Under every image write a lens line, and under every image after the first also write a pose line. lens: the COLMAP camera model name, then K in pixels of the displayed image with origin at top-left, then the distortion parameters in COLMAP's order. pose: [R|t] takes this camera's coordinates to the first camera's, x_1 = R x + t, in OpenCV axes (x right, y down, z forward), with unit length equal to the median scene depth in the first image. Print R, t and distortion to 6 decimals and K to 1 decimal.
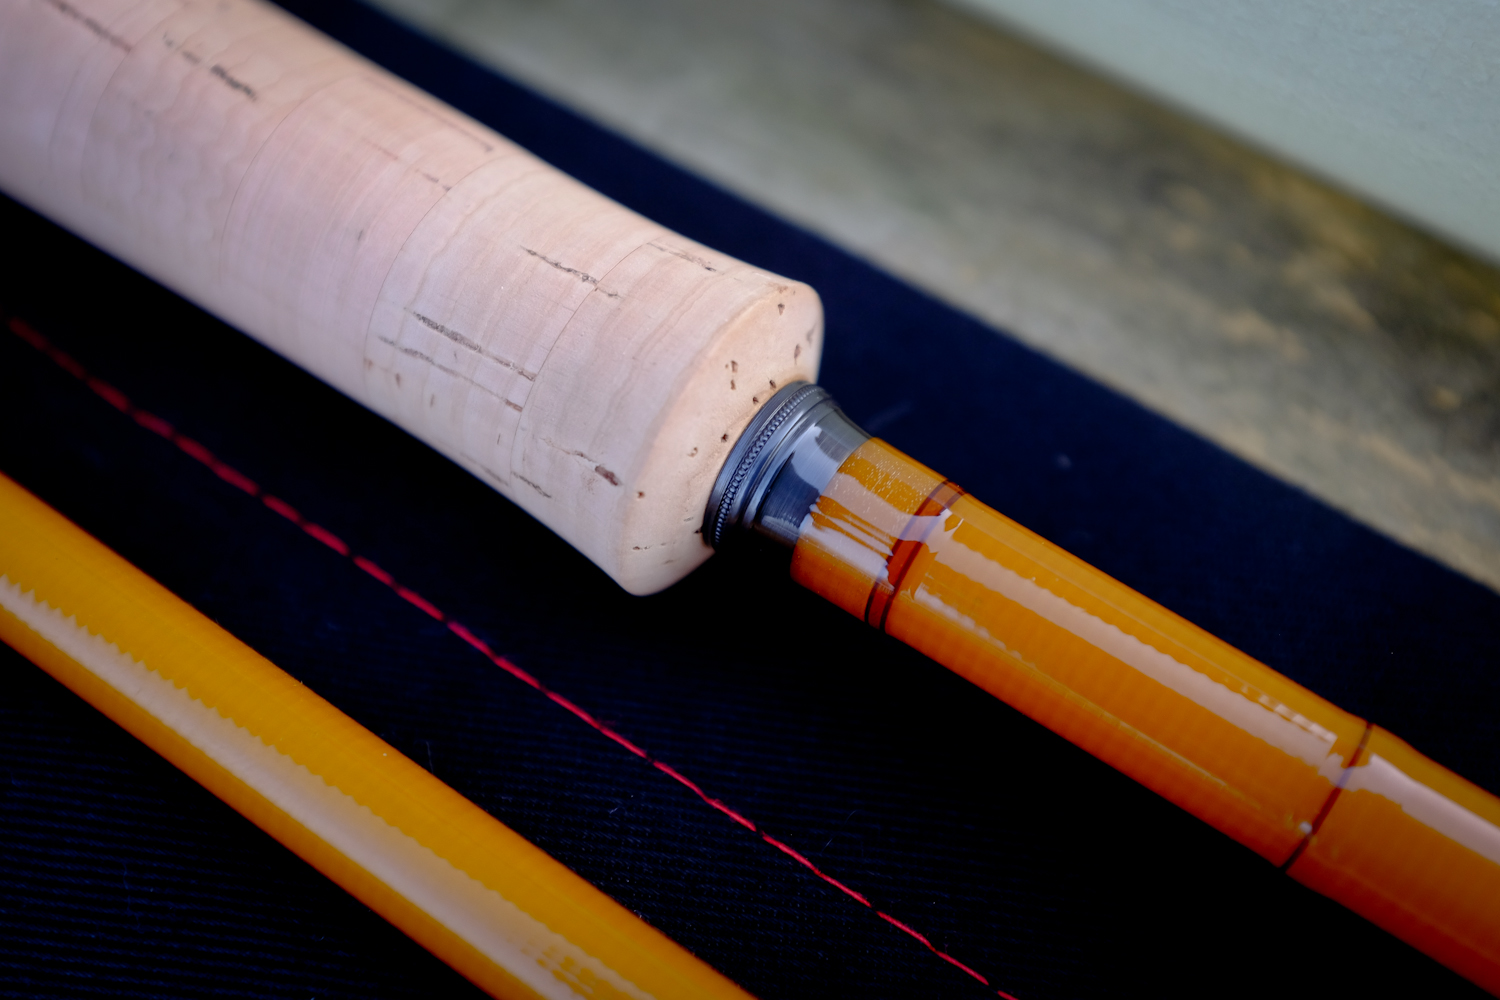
lens RADIAL K [[1728.4, 0, 746.4], [0, 1728.4, 540.4], [0, 0, 1]] dist [-0.014902, 0.000000]
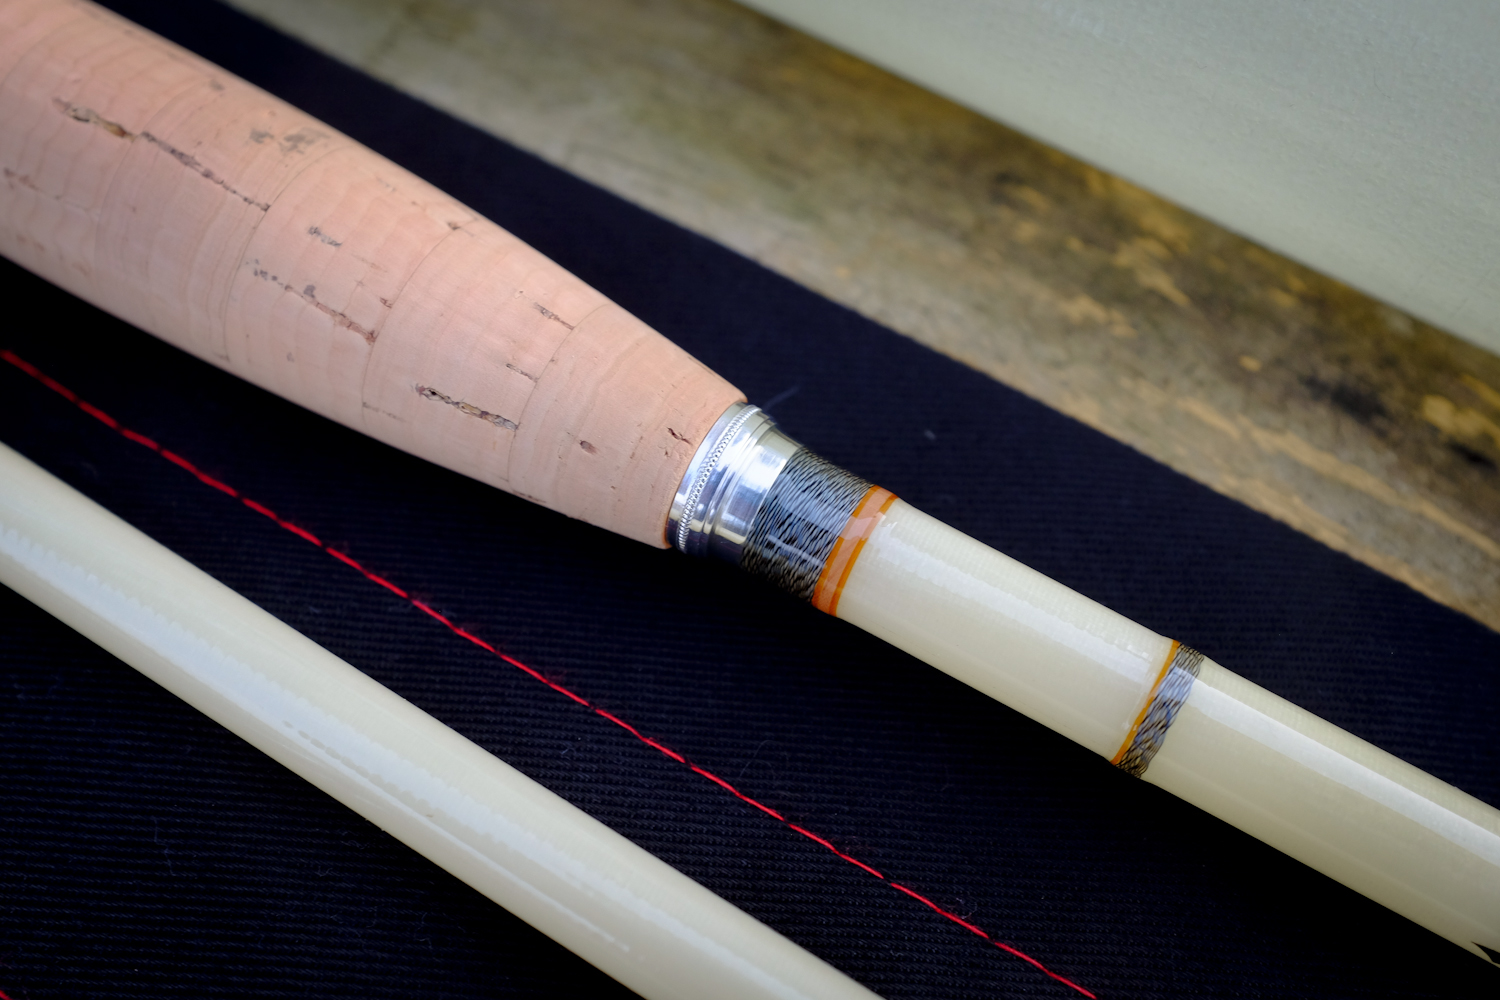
lens RADIAL K [[1728.4, 0, 752.3], [0, 1728.4, 501.4], [0, 0, 1]] dist [-0.014902, 0.000000]
pose [[0.997122, -0.048347, 0.058391, -0.007915], [0.047122, 0.998643, 0.022179, -0.032370], [-0.059384, -0.019364, 0.998047, -0.169686]]
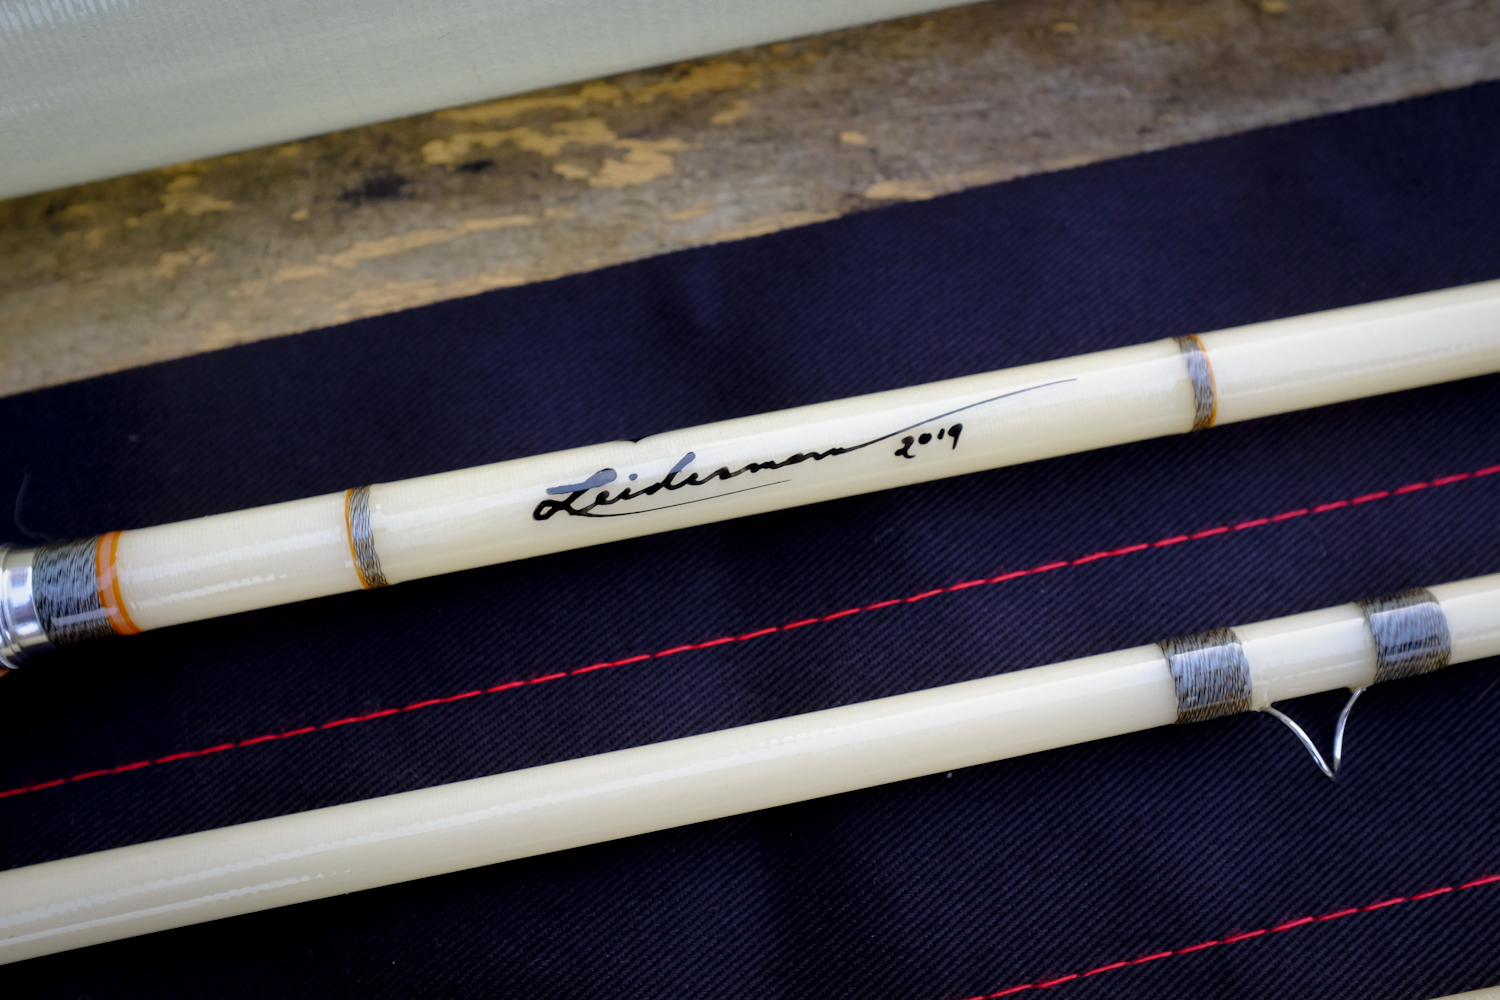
lens RADIAL K [[1728.4, 0, 740.6], [0, 1728.4, 464.7], [0, 0, 1]] dist [-0.014902, 0.000000]
pose [[0.685579, -0.704397, 0.183865, 0.253713], [0.654090, 0.706887, 0.269214, -0.087777], [-0.319605, -0.064302, 0.945366, -0.588593]]
